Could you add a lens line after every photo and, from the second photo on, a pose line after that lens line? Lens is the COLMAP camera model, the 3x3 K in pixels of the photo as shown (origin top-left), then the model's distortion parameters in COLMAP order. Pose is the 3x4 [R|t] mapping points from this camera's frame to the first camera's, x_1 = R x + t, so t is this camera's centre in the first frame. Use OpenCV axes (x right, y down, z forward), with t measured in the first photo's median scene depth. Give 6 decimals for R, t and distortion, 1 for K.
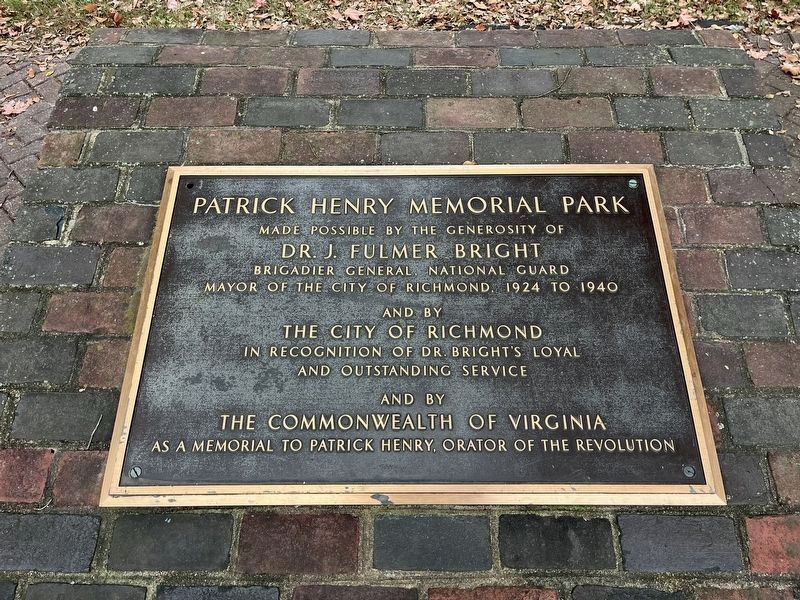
lens RADIAL K [[605.7, 0, 402.9], [0, 605.7, 301.0], [0, 0, 1]] dist [0.014901, -0.003962]
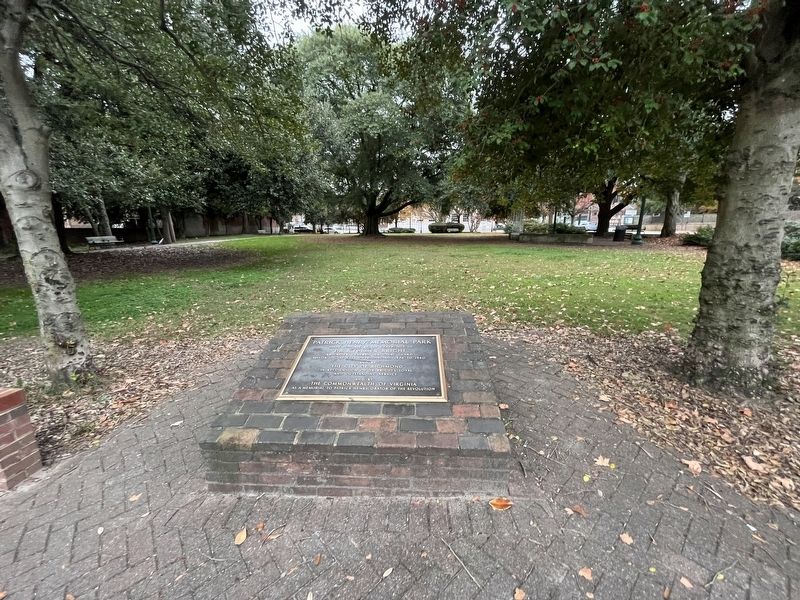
lens RADIAL K [[323.4, 0, 397.6], [0, 323.4, 298.0], [0, 0, 1]] dist [-0.000883, -0.000013]
pose [[0.998122, -0.011182, -0.060234, 0.354884], [-0.027572, 0.796007, -0.604659, 0.984734], [0.054709, 0.605184, 0.794203, -0.863011]]
